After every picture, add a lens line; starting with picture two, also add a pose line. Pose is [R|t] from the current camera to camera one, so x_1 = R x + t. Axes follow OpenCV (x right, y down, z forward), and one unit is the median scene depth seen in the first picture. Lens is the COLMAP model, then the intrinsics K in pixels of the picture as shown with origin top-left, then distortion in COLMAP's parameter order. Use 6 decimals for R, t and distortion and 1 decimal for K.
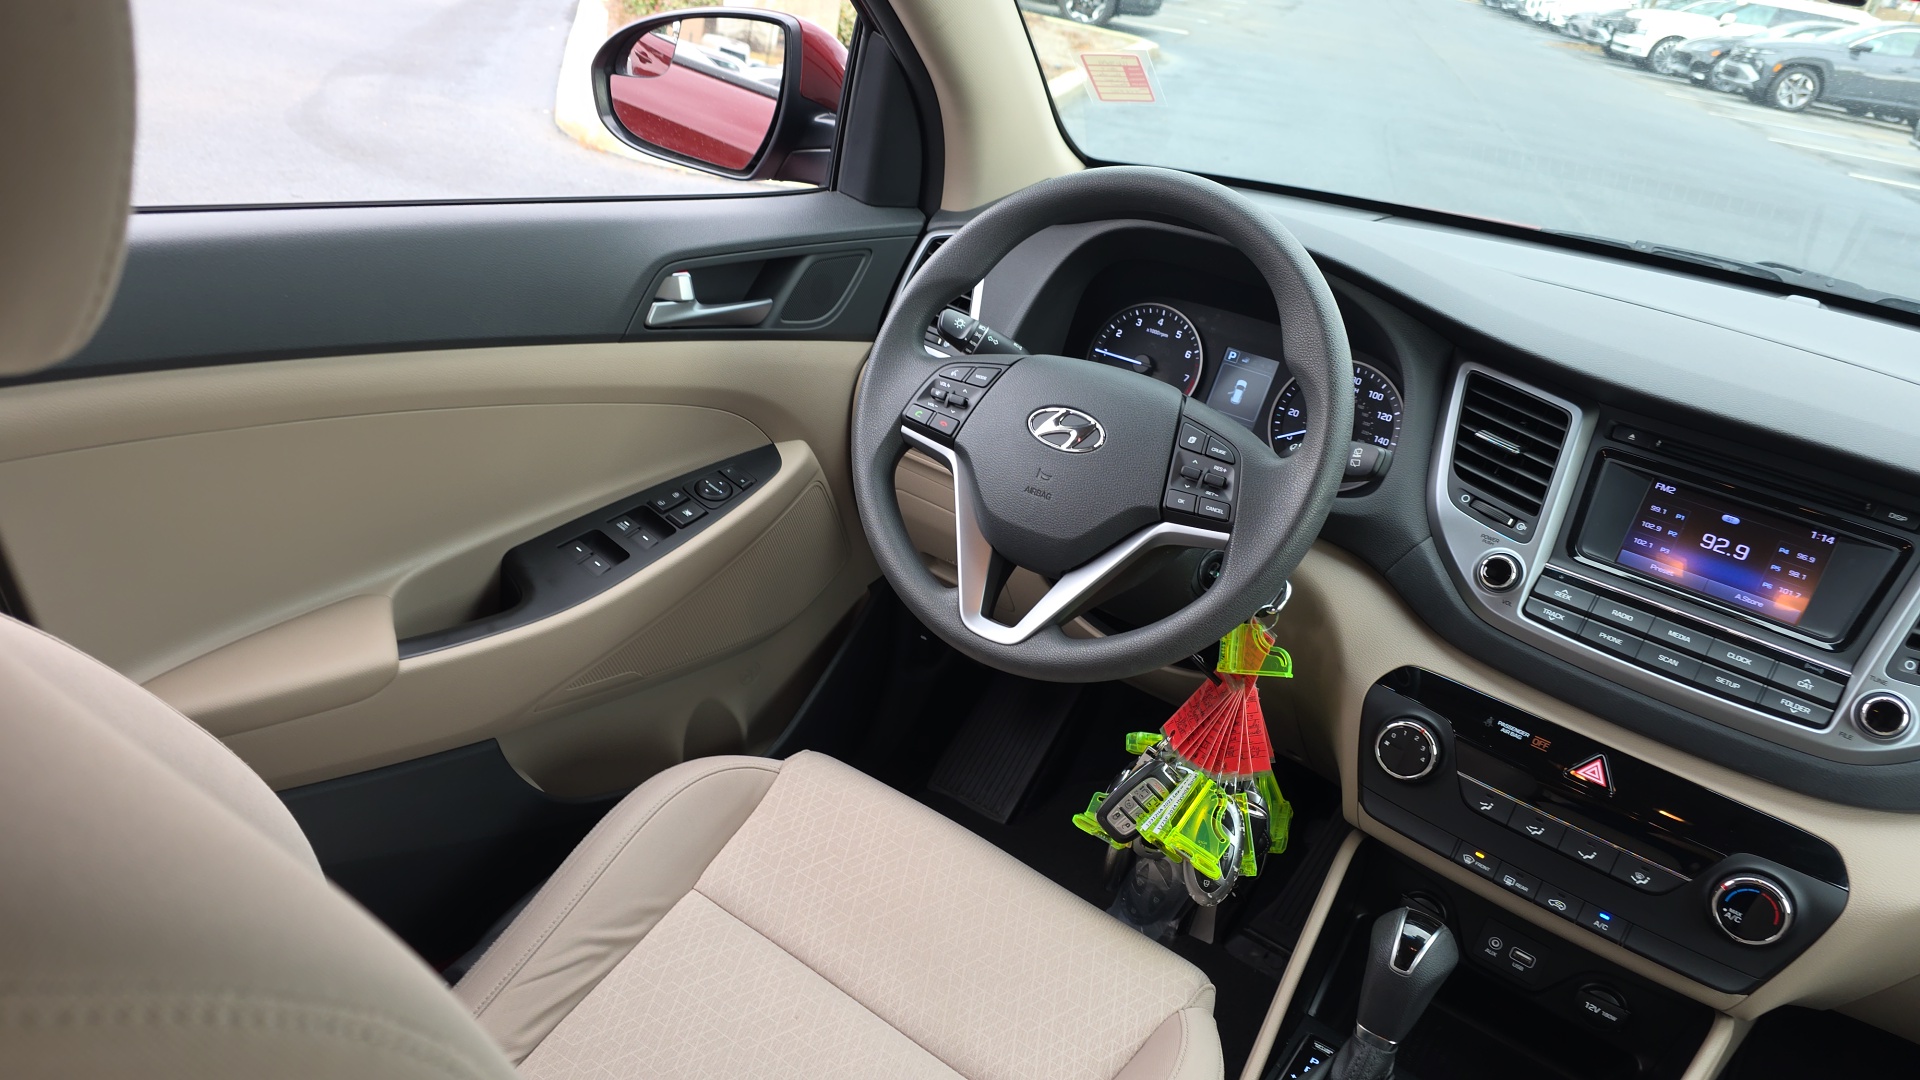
lens RADIAL K [[1307.8, 0, 938.2], [0, 1307.8, 582.7], [0, 0, 1]] dist [0.070882, -0.077552]
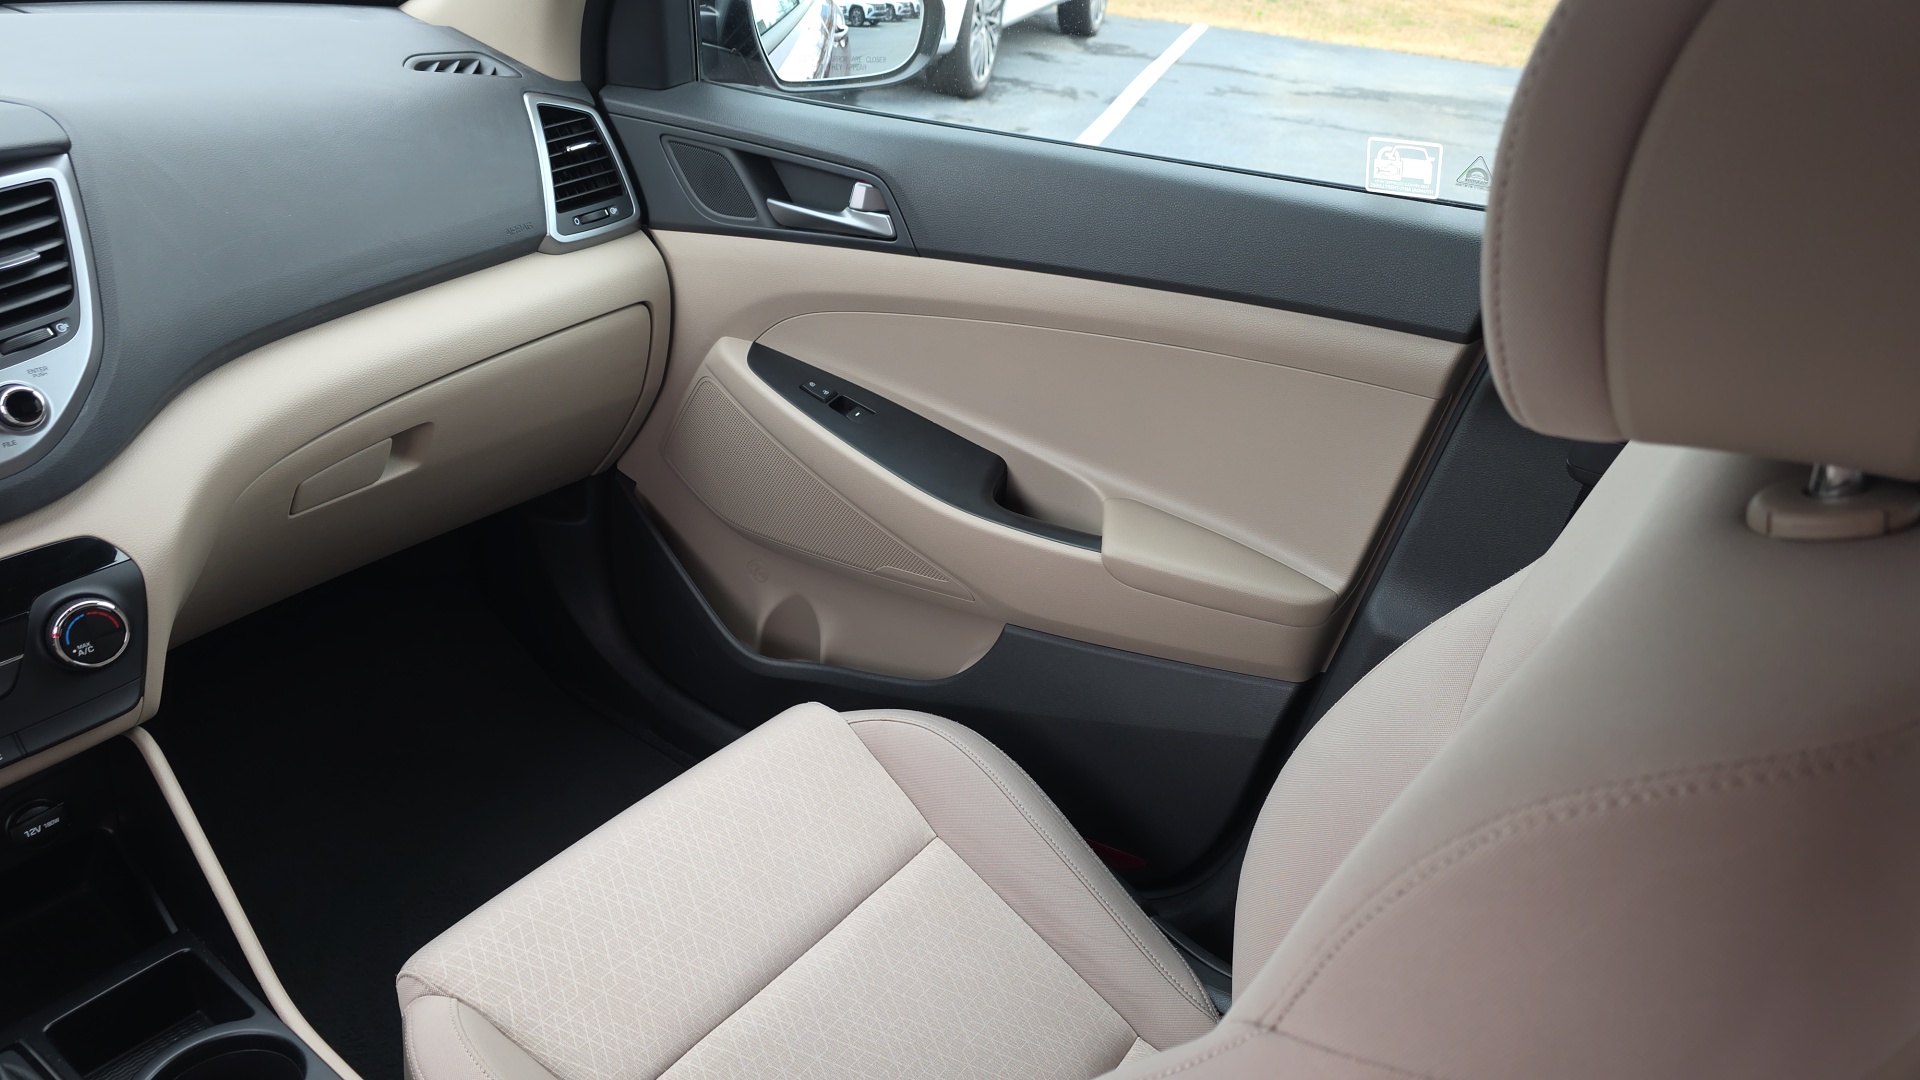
lens RADIAL K [[1295.2, 0, 956.5], [0, 1295.2, 568.4], [0, 0, 1]] dist [0.076317, -0.080349]
pose [[0.017744, -0.617048, 0.786725, -0.107877], [0.391300, 0.728373, 0.562456, -0.079526], [-0.920092, 0.297865, 0.254376, 0.122987]]
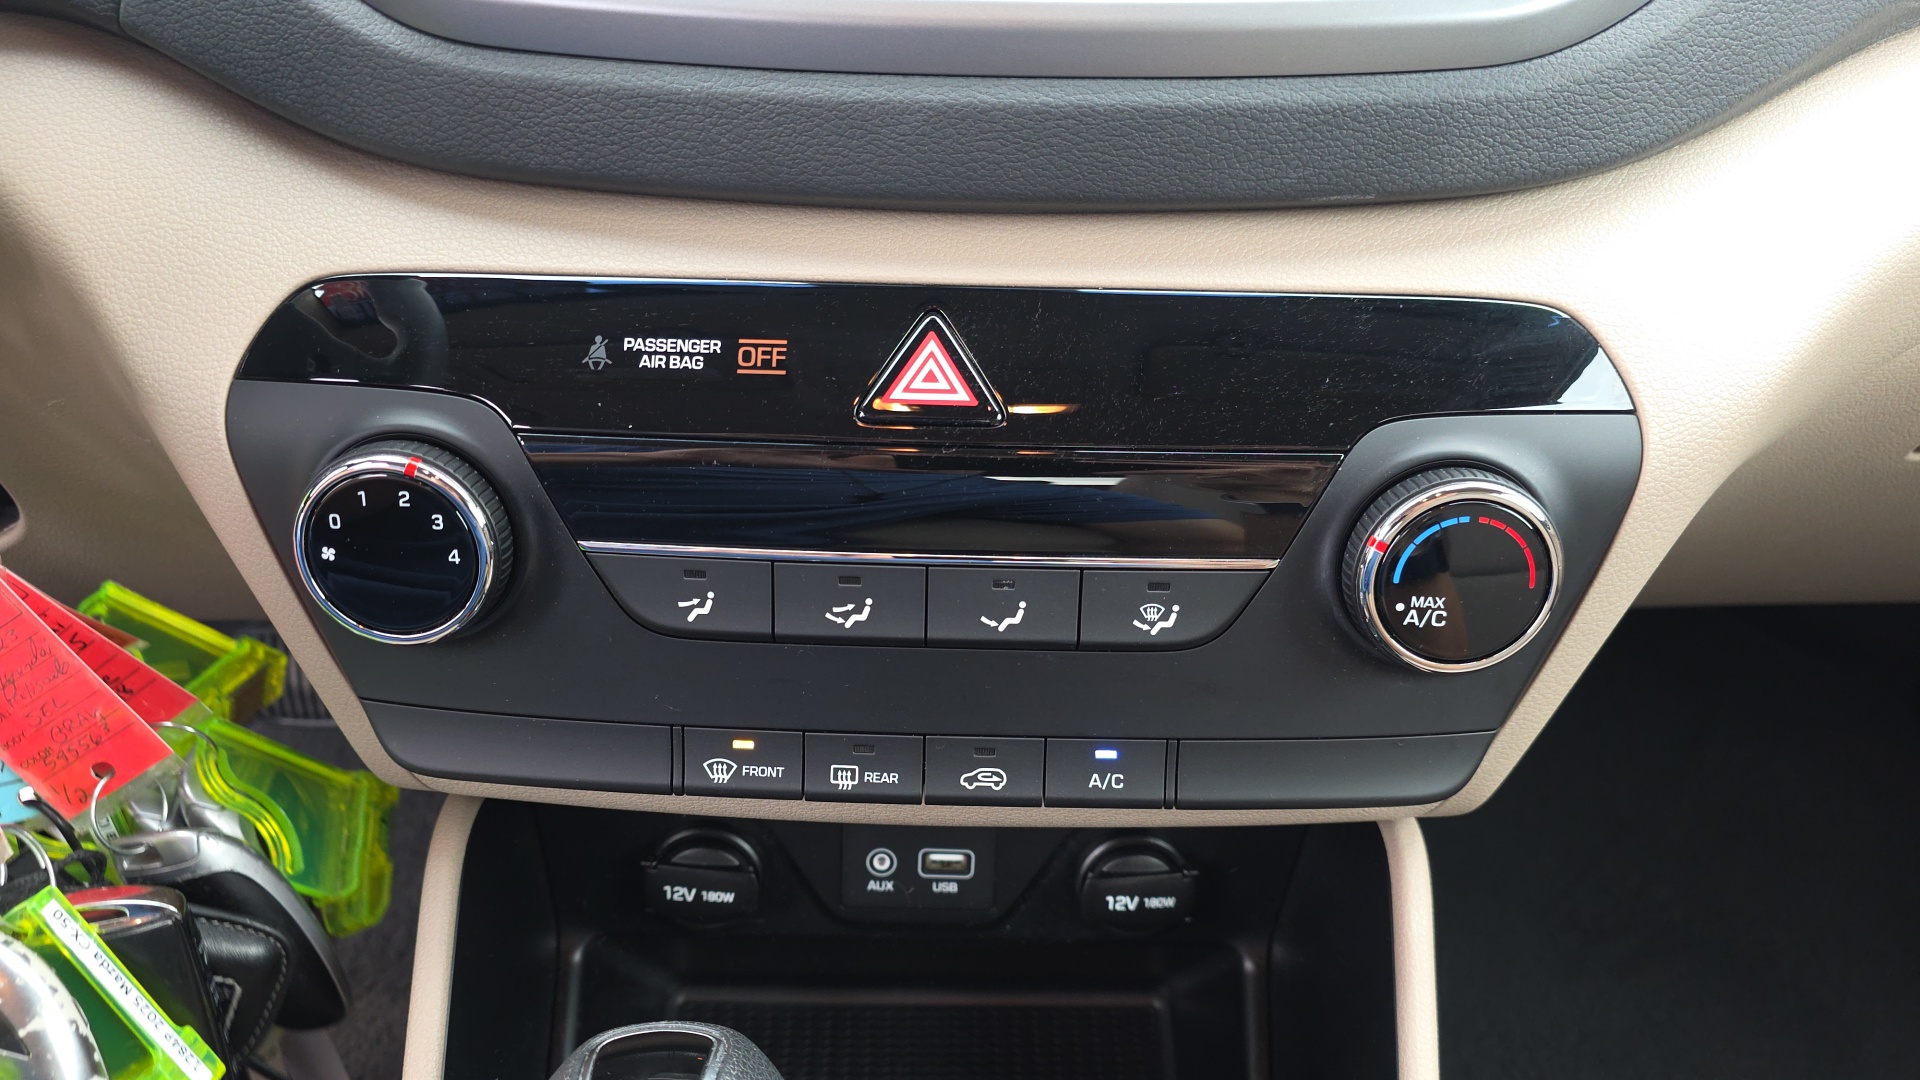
lens RADIAL K [[1322.1, 0, 949.7], [0, 1322.1, 551.2], [0, 0, 1]] dist [0.066524, -0.083936]
pose [[0.796279, -0.429900, 0.425589, 0.325511], [0.360352, 0.902181, 0.237099, 0.101201], [-0.485887, -0.035435, 0.873303, 0.678221]]
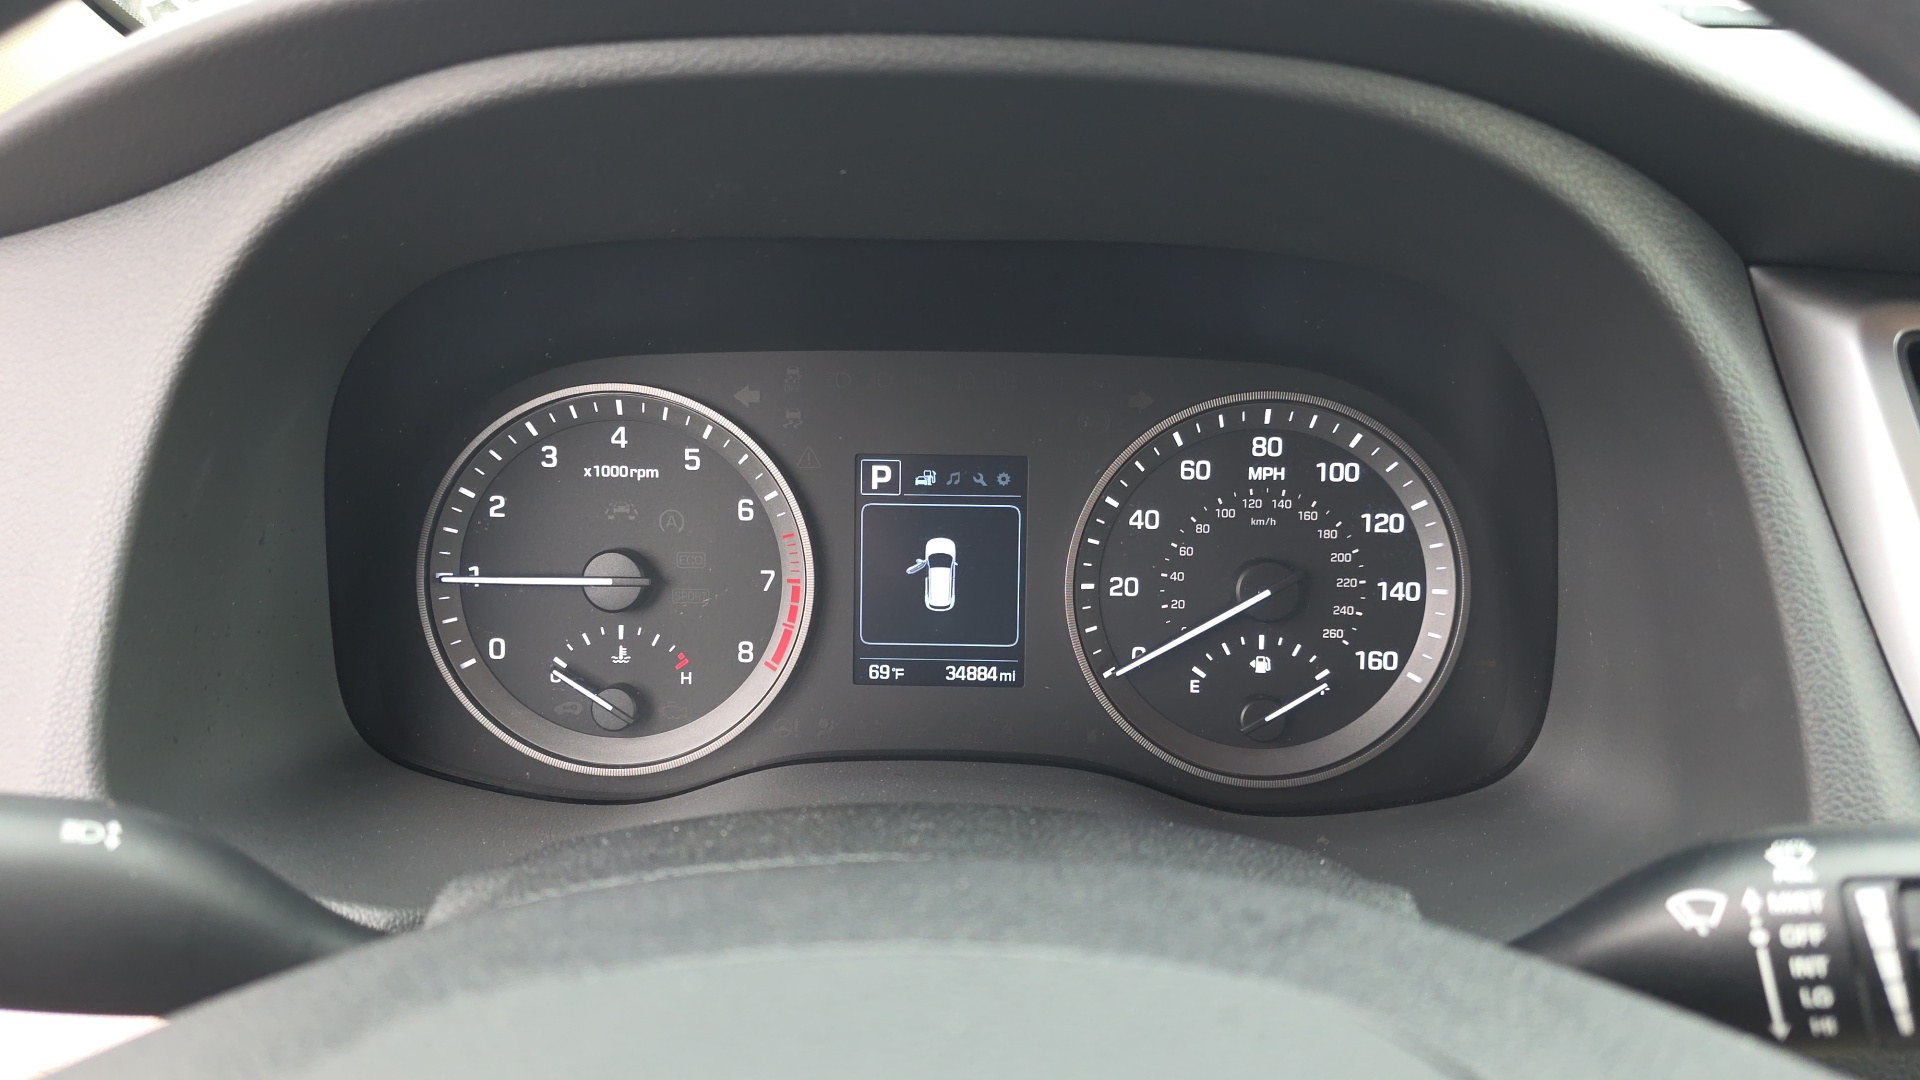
lens RADIAL K [[1322.1, 0, 949.7], [0, 1322.1, 551.2], [0, 0, 1]] dist [0.066524, -0.083936]
pose [[0.818304, -0.340785, 0.462864, 0.100520], [0.350607, 0.934061, 0.067860, -0.216619], [-0.455469, 0.106753, 0.883828, 0.889750]]
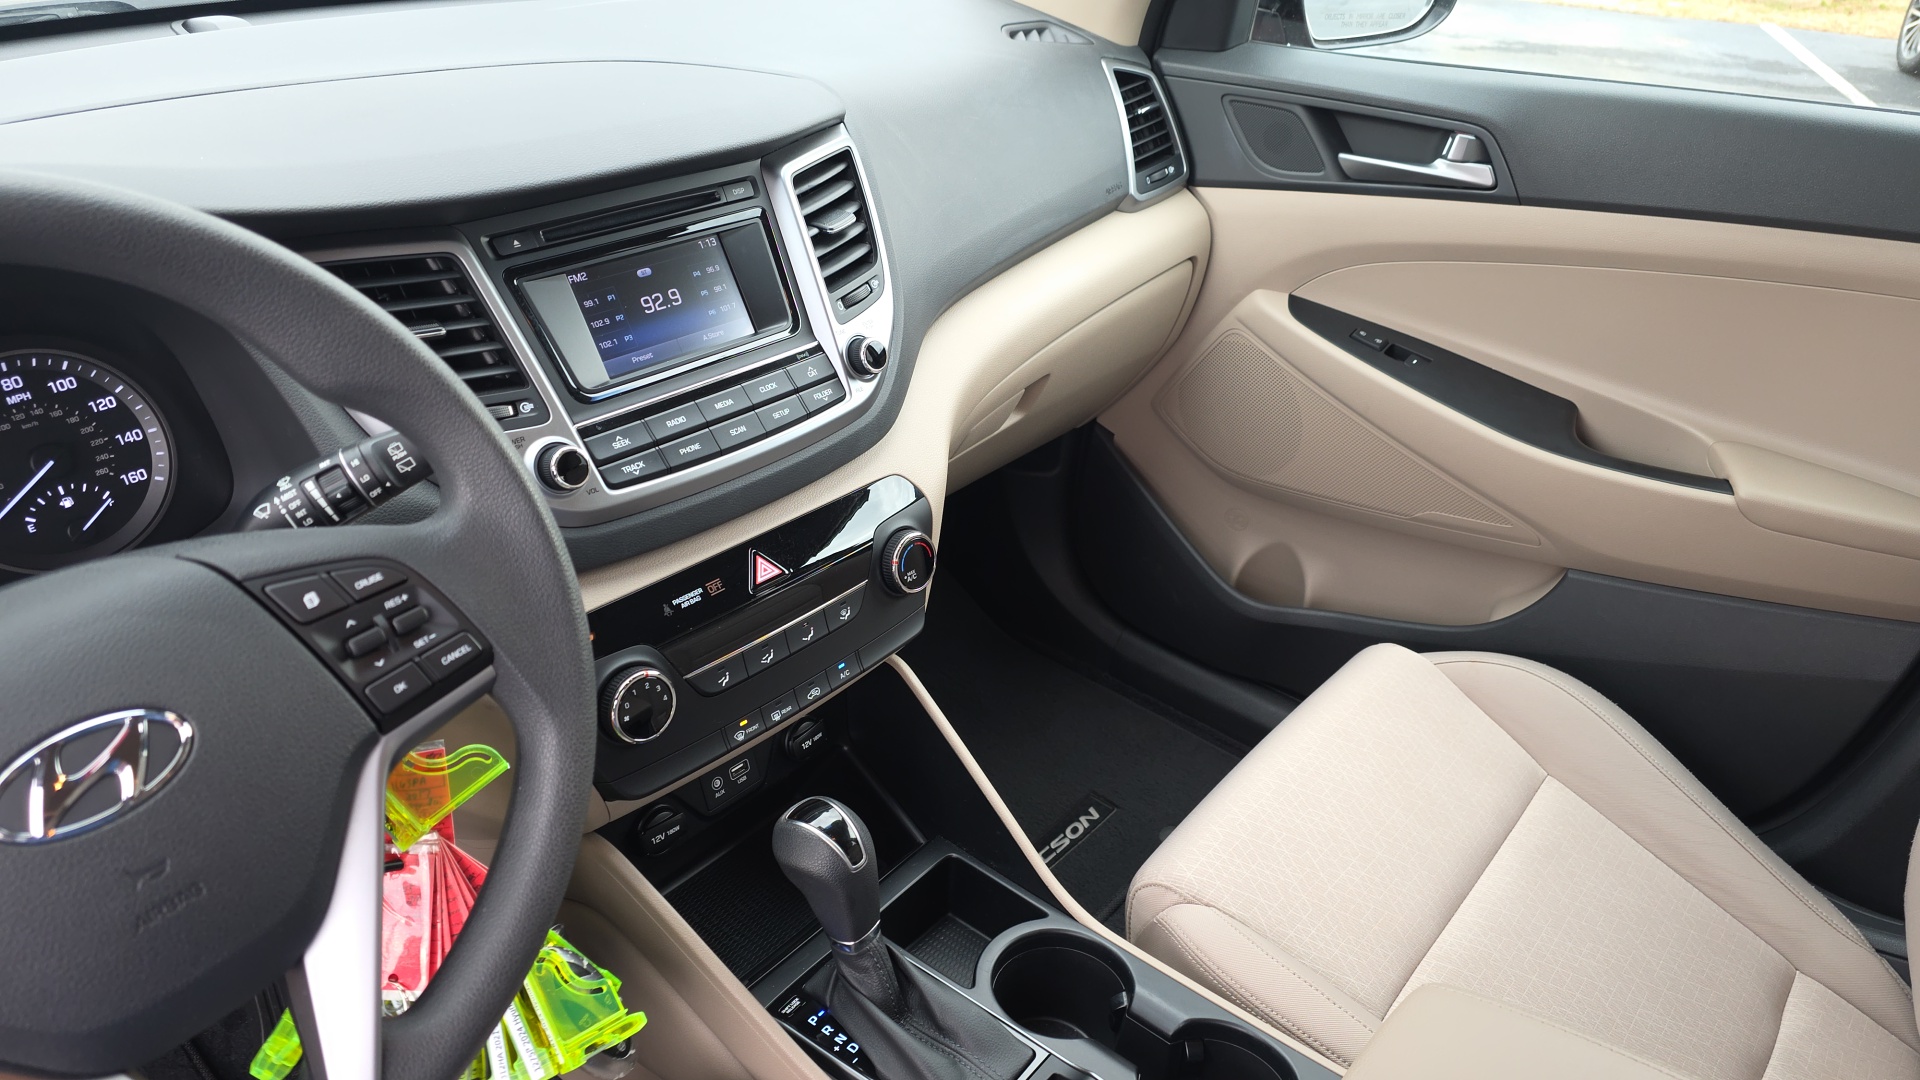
lens RADIAL K [[1294.1, 0, 951.5], [0, 1294.1, 550.7], [0, 0, 1]] dist [0.041337, -0.039305]
pose [[0.073784, -0.626962, 0.775548, -0.177832], [0.426647, 0.722753, 0.543691, -0.285297], [-0.901403, 0.290769, 0.320820, 0.555201]]
